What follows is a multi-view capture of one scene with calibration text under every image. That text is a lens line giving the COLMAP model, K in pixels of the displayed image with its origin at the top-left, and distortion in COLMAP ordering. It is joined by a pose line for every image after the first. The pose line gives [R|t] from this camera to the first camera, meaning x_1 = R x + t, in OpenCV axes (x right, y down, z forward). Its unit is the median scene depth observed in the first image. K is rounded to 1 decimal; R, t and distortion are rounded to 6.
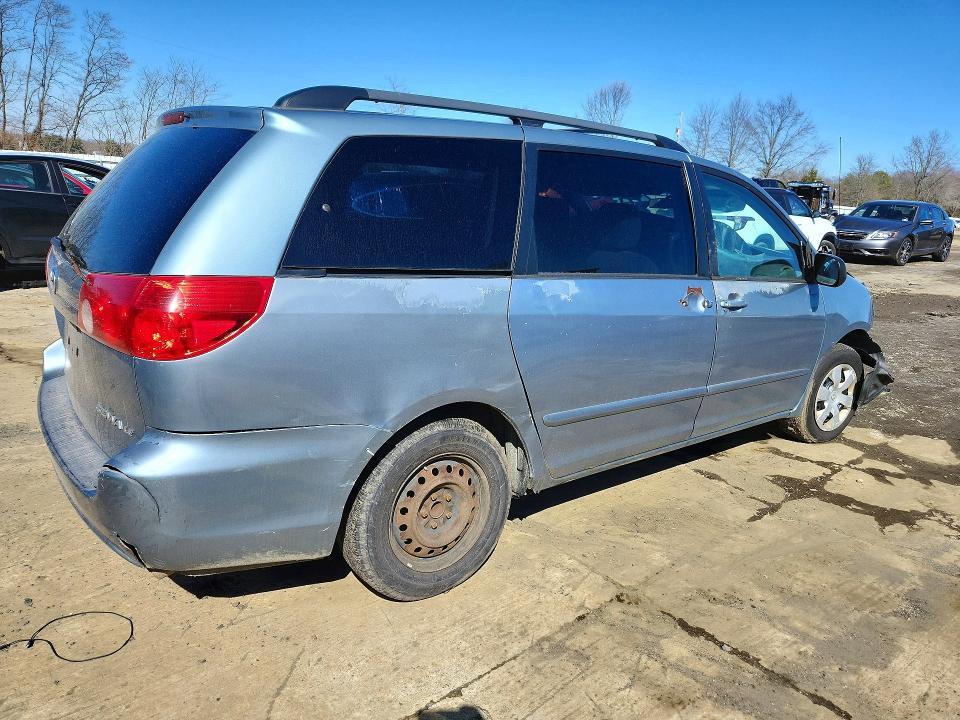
lens RADIAL K [[741.1, 0, 482.4], [0, 741.1, 364.2], [0, 0, 1]] dist [0.014054, -0.003258]
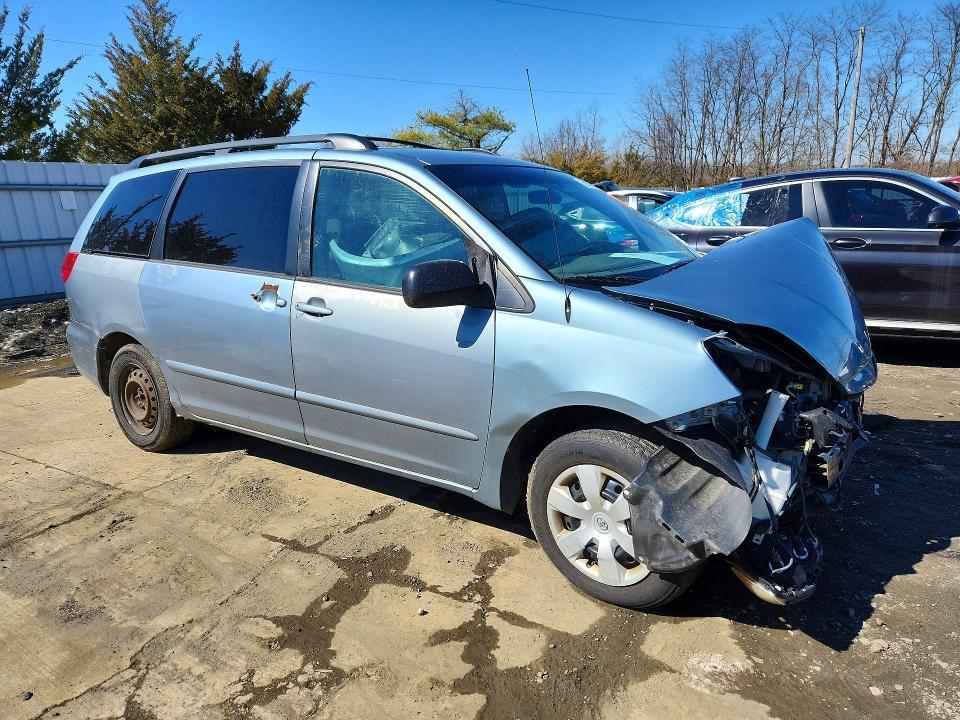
lens RADIAL K [[741.1, 0, 484.1], [0, 741.1, 358.1], [0, 0, 1]] dist [0.014054, -0.003258]
pose [[0.207809, 0.145319, -0.967315, 1.262012], [-0.182651, 0.977275, 0.107576, -0.156692], [0.960965, 0.154326, 0.229629, 0.990401]]
